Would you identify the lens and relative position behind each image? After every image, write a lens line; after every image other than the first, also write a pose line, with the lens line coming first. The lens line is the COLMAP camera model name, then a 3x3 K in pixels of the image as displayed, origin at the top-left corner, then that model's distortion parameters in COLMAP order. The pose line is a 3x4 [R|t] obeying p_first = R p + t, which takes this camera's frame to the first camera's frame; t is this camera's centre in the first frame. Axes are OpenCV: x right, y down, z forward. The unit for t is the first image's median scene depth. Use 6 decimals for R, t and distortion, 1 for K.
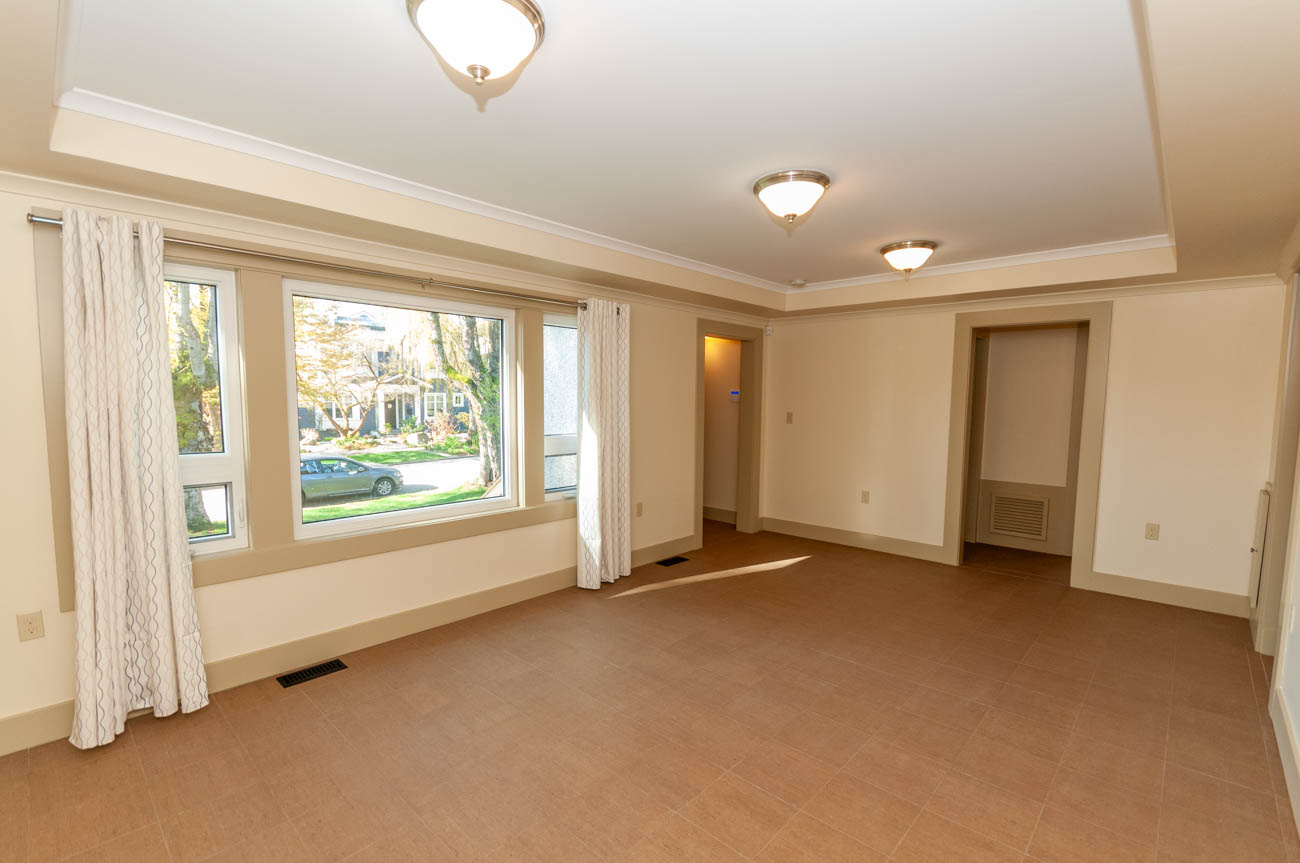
lens RADIAL K [[578.1, 0, 651.5], [0, 578.1, 447.9], [0, 0, 1]] dist [0.000538, 0.000021]
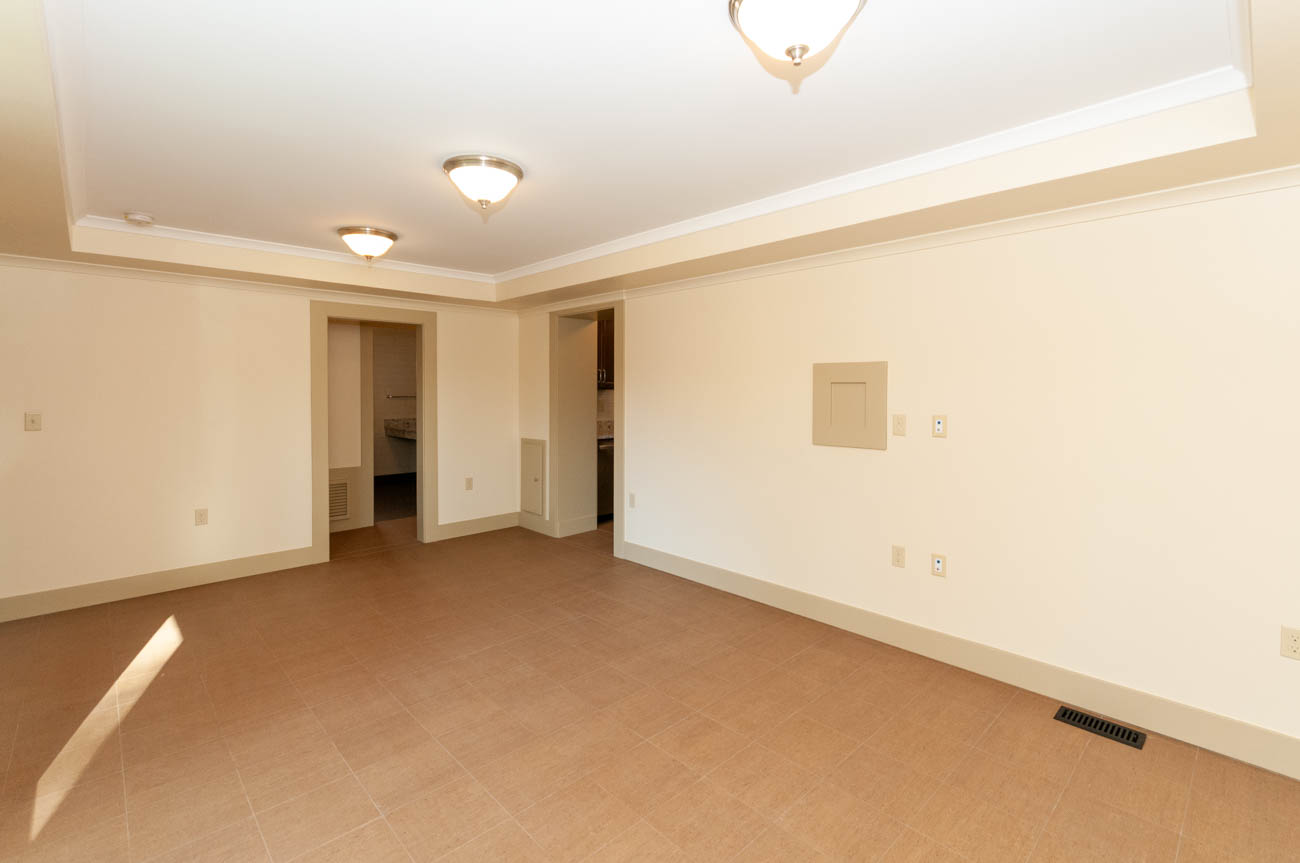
lens RADIAL K [[584.9, 0, 652.2], [0, 584.9, 392.8], [0, 0, 1]] dist [-0.000087, 0.000019]
pose [[0.053600, -0.010507, 0.998507, -0.523493], [0.088378, 0.996070, 0.005737, -0.043129], [-0.994644, 0.087939, 0.054318, 0.497102]]
